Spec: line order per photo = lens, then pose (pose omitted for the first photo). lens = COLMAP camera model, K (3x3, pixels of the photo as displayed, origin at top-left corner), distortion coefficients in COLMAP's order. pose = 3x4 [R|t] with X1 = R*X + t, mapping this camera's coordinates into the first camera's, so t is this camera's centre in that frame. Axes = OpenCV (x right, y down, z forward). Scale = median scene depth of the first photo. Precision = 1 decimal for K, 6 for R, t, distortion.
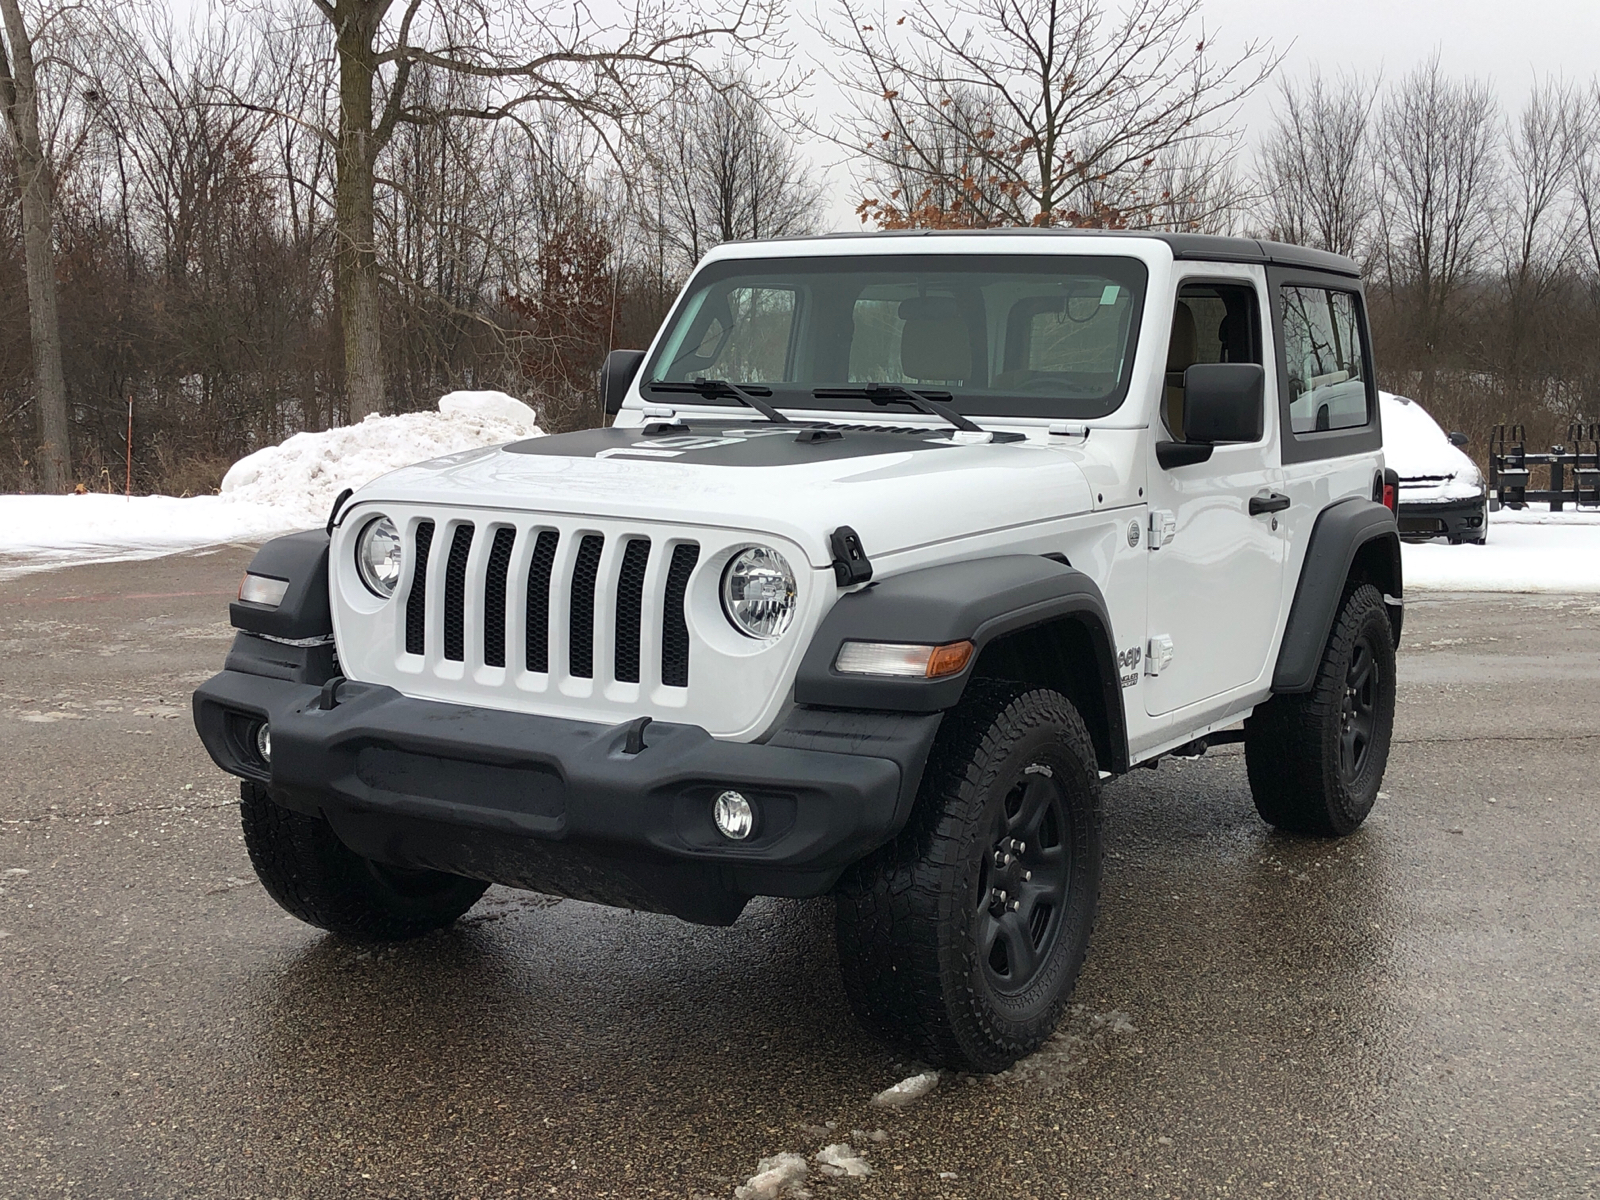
lens RADIAL K [[1986.3, 0, 796.1], [0, 1986.3, 567.9], [0, 0, 1]] dist [0.187166, -0.655092]
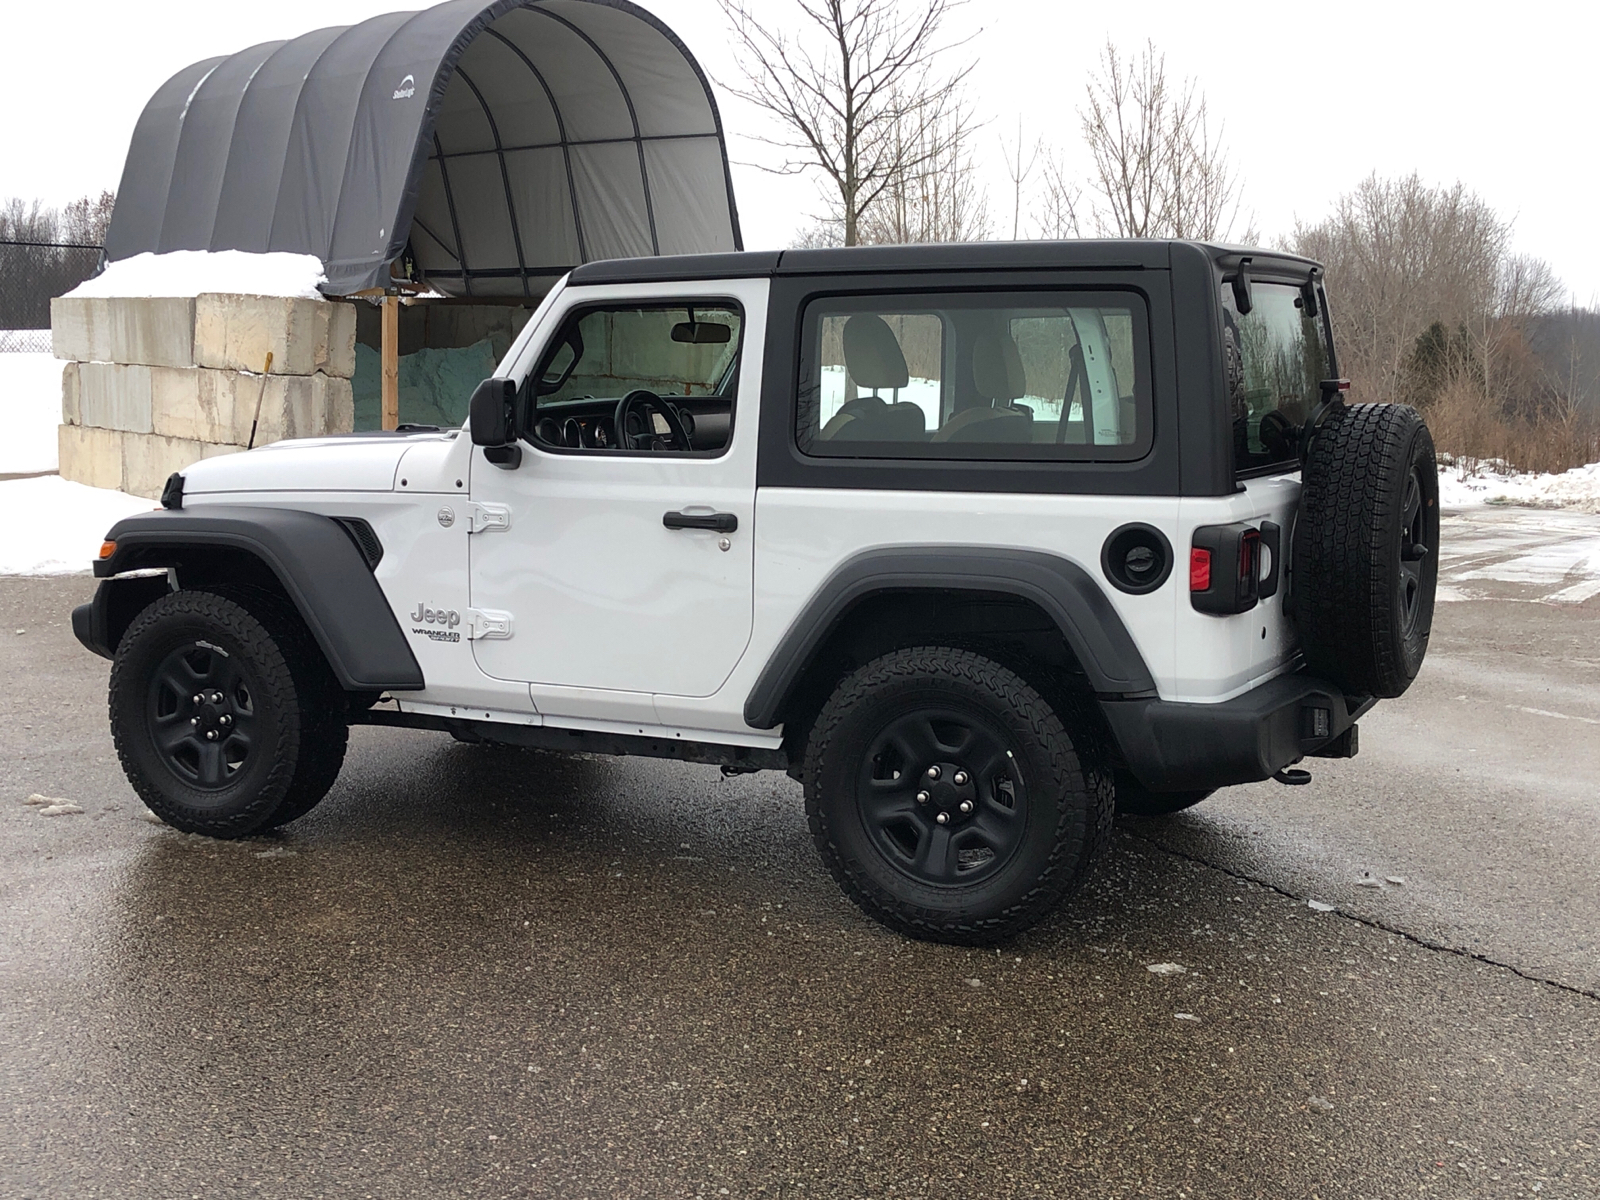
lens RADIAL K [[1986.3, 0, 796.1], [0, 1986.3, 567.9], [0, 0, 1]] dist [0.187166, -0.655092]
pose [[0.084835, 0.091608, -0.992175, 1.314352], [-0.109150, 0.990626, 0.082132, -0.102973], [0.990399, 0.101328, 0.094039, 1.031129]]
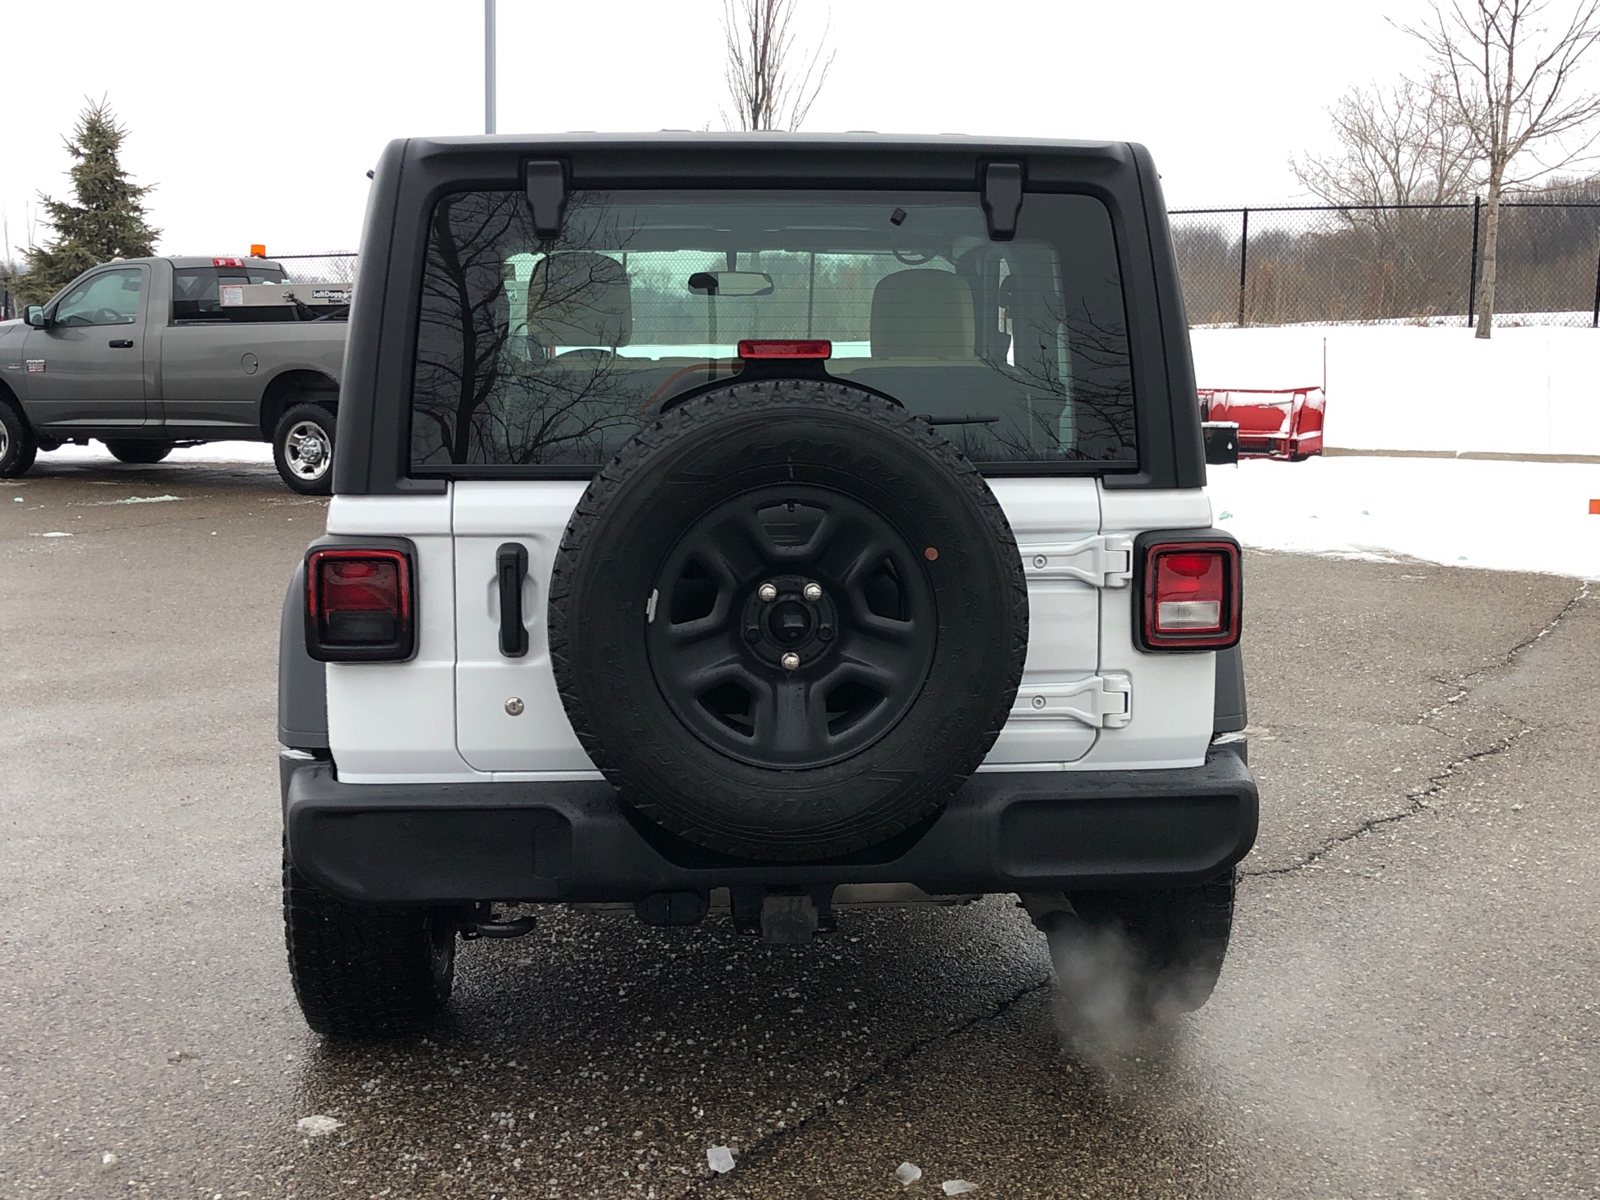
lens RADIAL K [[1986.3, 0, 796.1], [0, 1986.3, 567.9], [0, 0, 1]] dist [0.187166, -0.655092]
pose [[-0.817624, 0.050791, -0.573507, 0.648750], [-0.077093, 0.977473, 0.196476, -0.201193], [0.570567, 0.204857, -0.795290, 1.948016]]
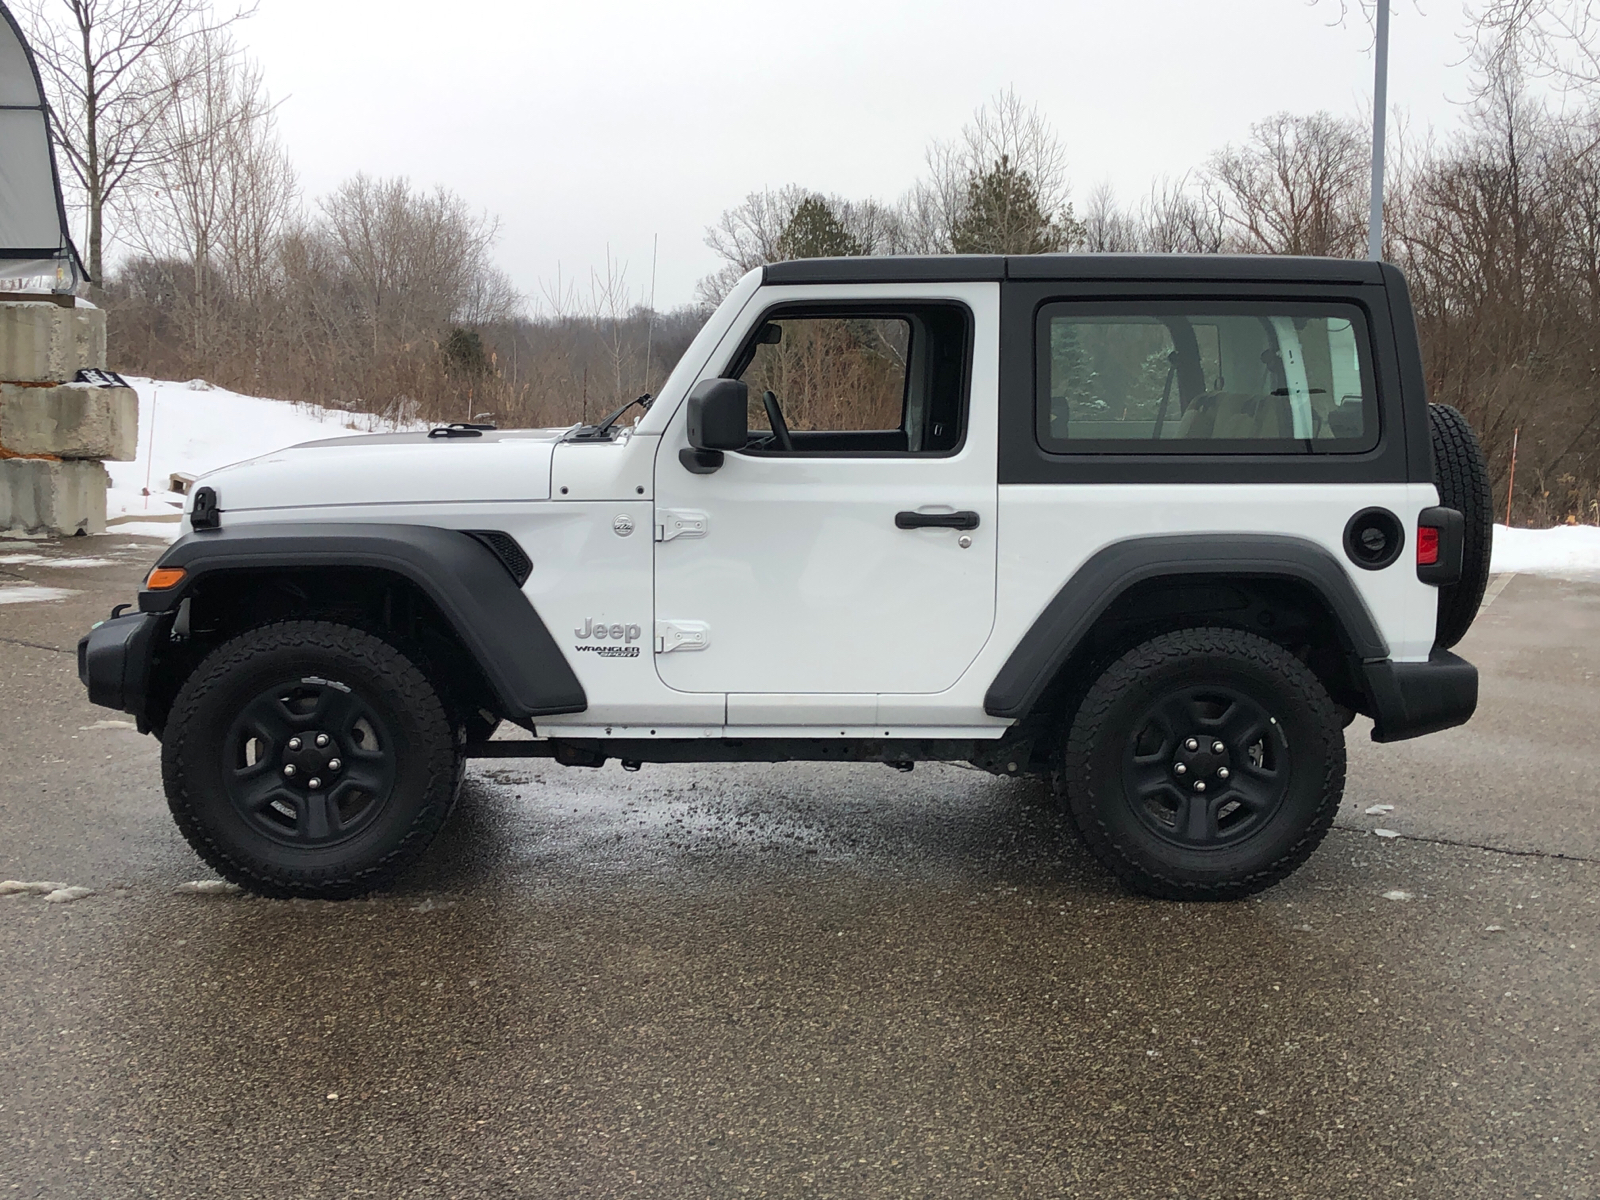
lens RADIAL K [[1986.3, 0, 796.1], [0, 1986.3, 567.9], [0, 0, 1]] dist [0.187166, -0.655092]
pose [[0.560330, 0.075561, -0.824816, 1.102637], [-0.092539, 0.995306, 0.028314, -0.032306], [0.823084, 0.060463, 0.564692, 0.406381]]
